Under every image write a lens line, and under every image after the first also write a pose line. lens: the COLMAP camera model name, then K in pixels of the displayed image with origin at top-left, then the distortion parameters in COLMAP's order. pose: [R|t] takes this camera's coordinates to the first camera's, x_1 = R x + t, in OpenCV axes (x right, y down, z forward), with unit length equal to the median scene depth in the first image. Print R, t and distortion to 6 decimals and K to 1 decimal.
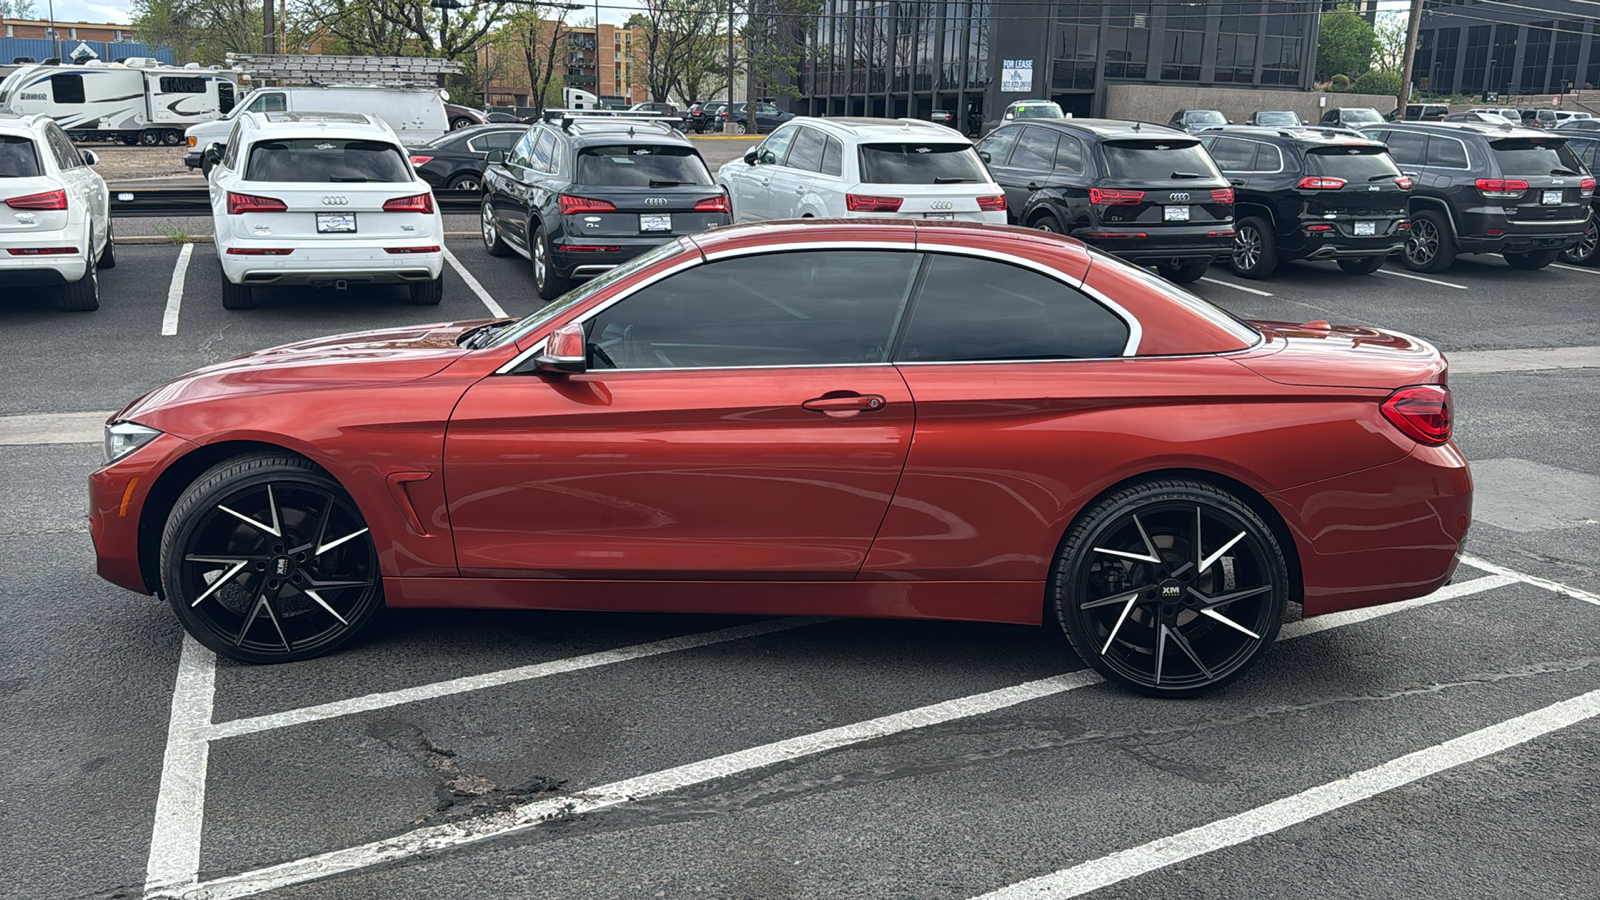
lens RADIAL K [[1363.2, 0, 800.0], [0, 1363.2, 450.0], [0, 0, 1]] dist [0.129859, -0.238952]
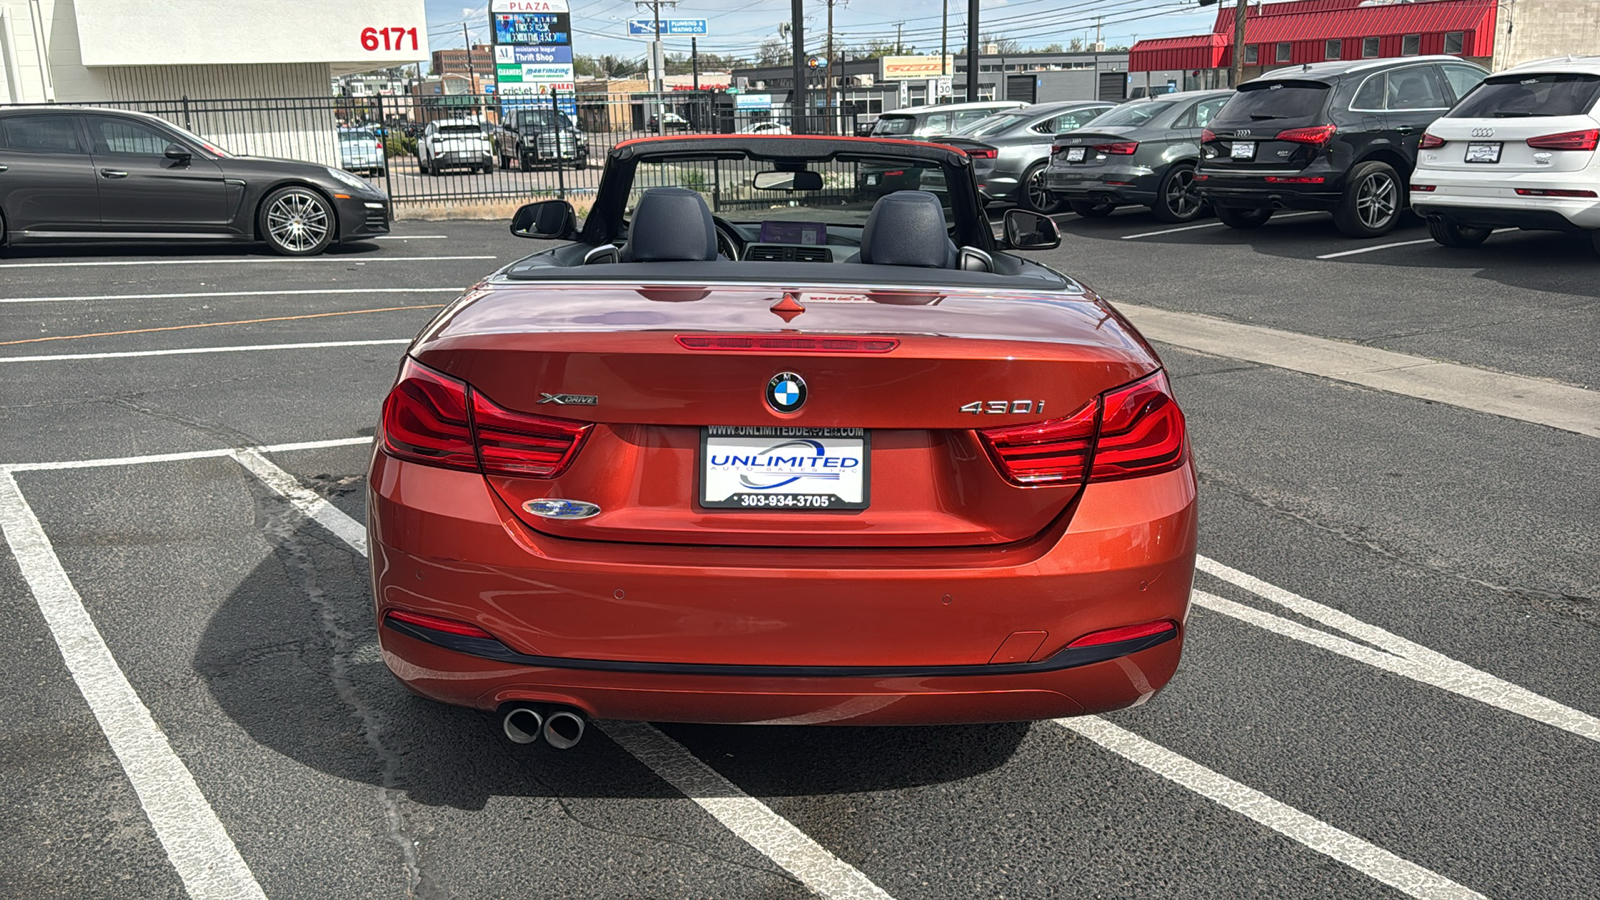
lens RADIAL K [[1376.7, 0, 801.7], [0, 1376.7, 473.3], [0, 0, 1]] dist [0.057793, -0.158485]
pose [[0.025704, 0.228592, -0.973183, 0.395582], [-0.189483, 0.956971, 0.219779, -0.063363], [0.981548, 0.178752, 0.067912, 0.421314]]
